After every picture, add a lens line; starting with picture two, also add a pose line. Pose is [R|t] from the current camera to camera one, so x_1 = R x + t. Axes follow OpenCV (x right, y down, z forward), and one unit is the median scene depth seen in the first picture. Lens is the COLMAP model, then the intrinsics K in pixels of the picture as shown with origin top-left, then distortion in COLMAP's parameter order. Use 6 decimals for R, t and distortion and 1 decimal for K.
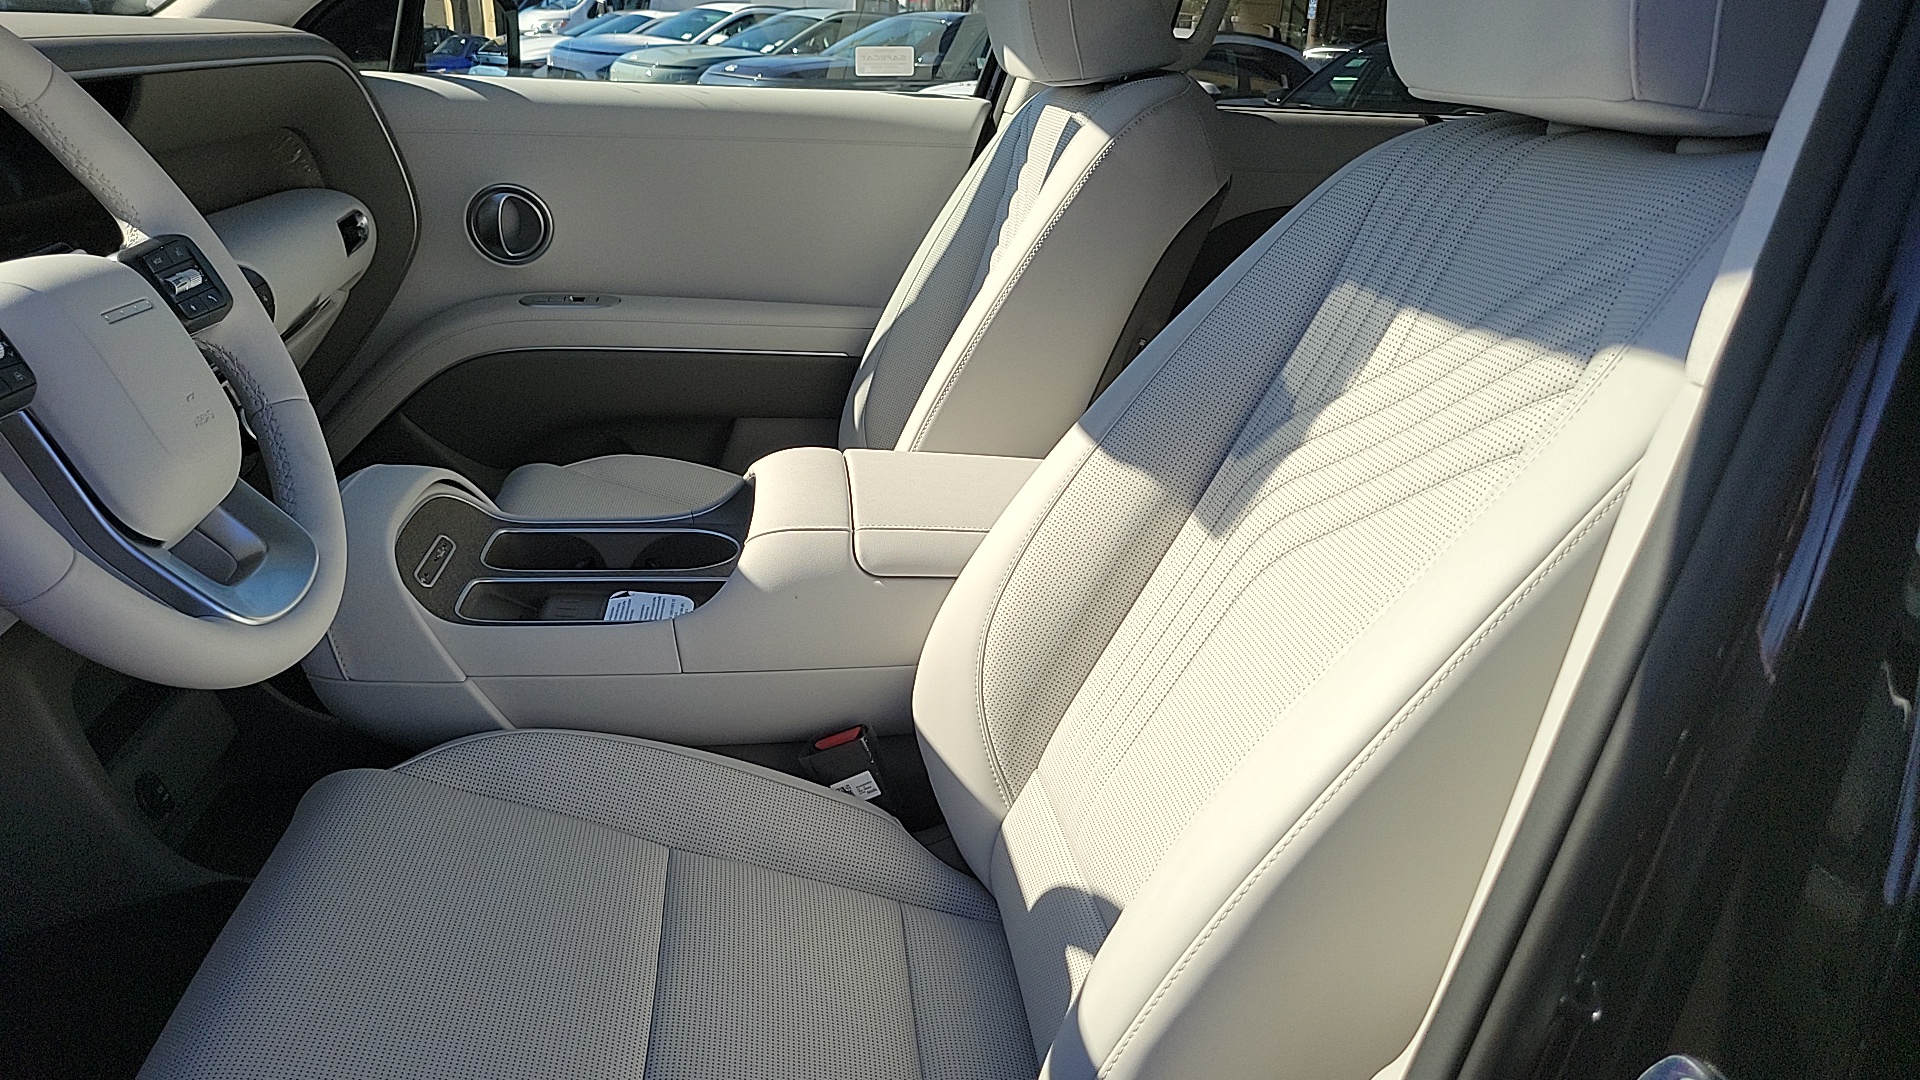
lens RADIAL K [[1452.2, 0, 958.8], [0, 1452.2, 549.0], [0, 0, 1]] dist [0.047379, -0.004748]
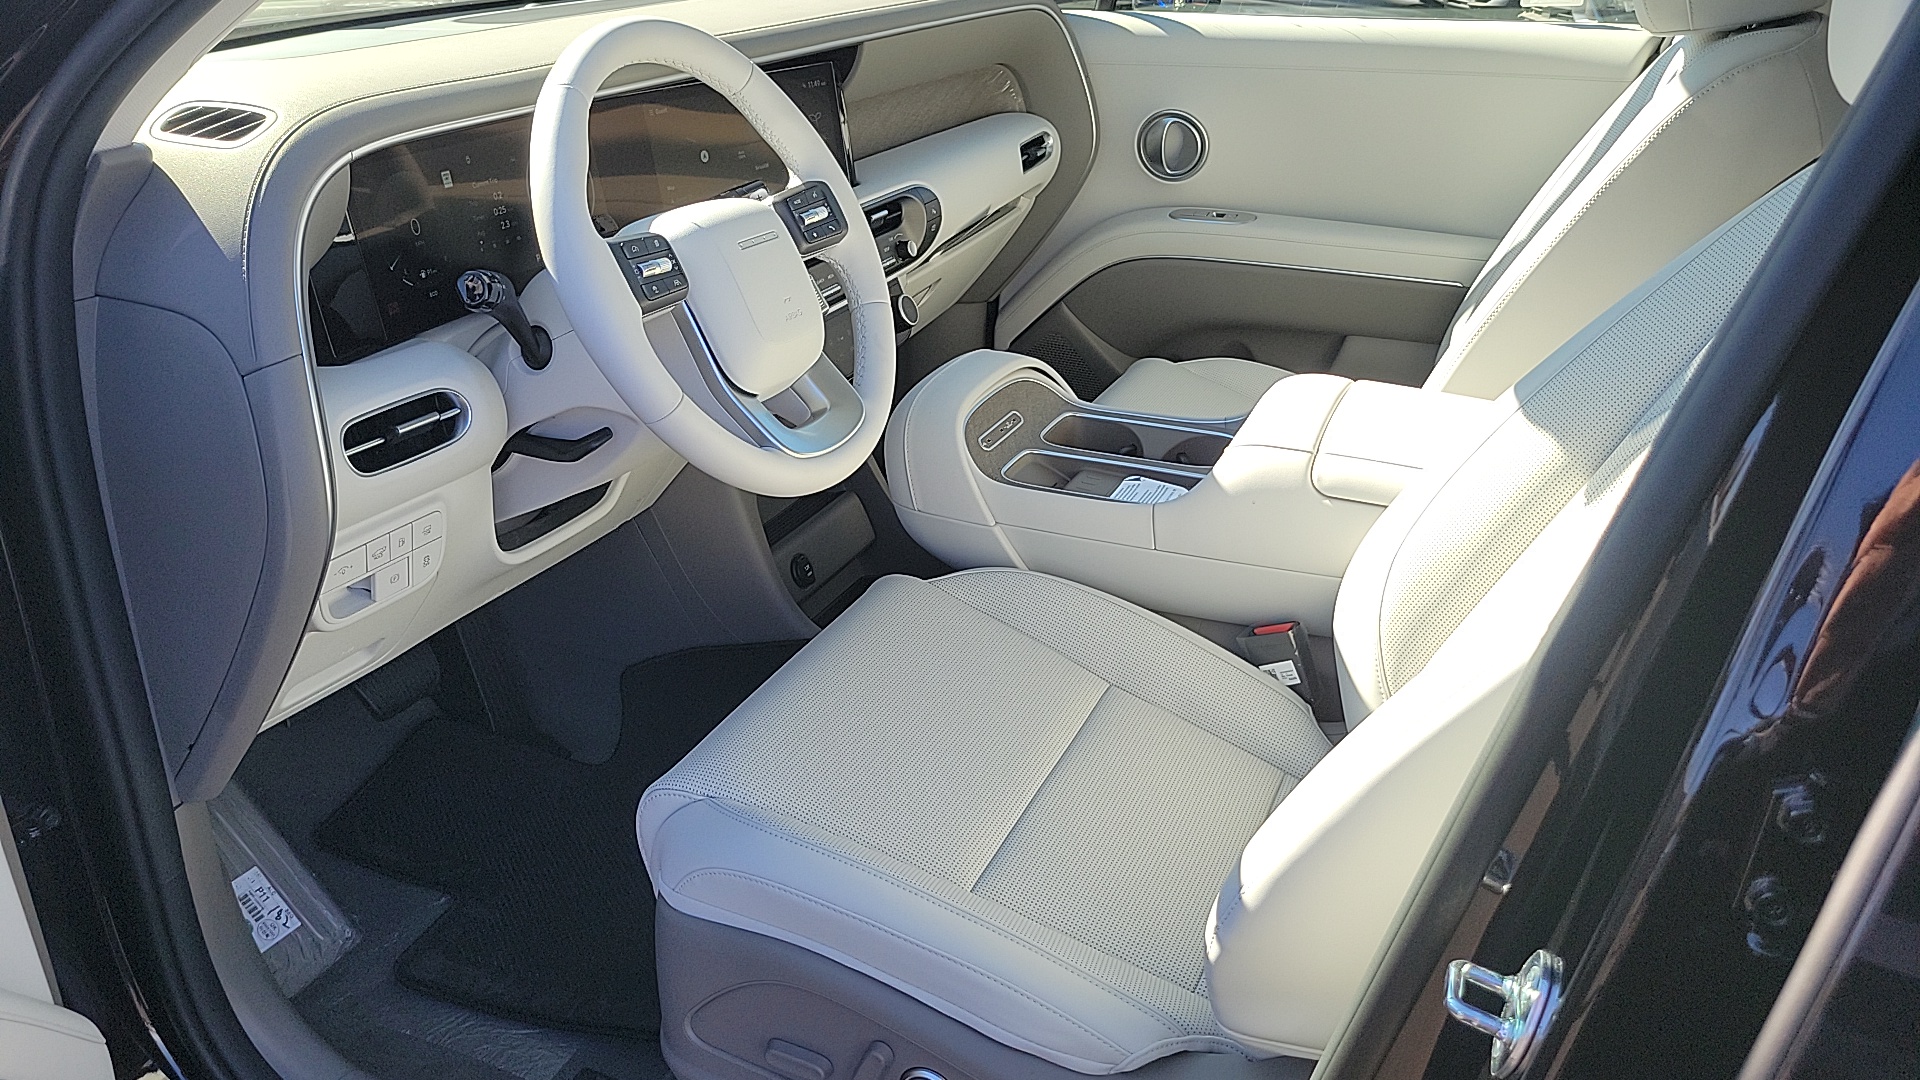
lens RADIAL K [[1477.7, 0, 968.0], [0, 1477.7, 551.1], [0, 0, 1]] dist [0.021916, -0.006888]
pose [[0.863388, 0.173207, -0.473878, 0.243732], [-0.137030, 0.984423, 0.110152, -0.026354], [0.485575, -0.030169, 0.873674, -0.143724]]
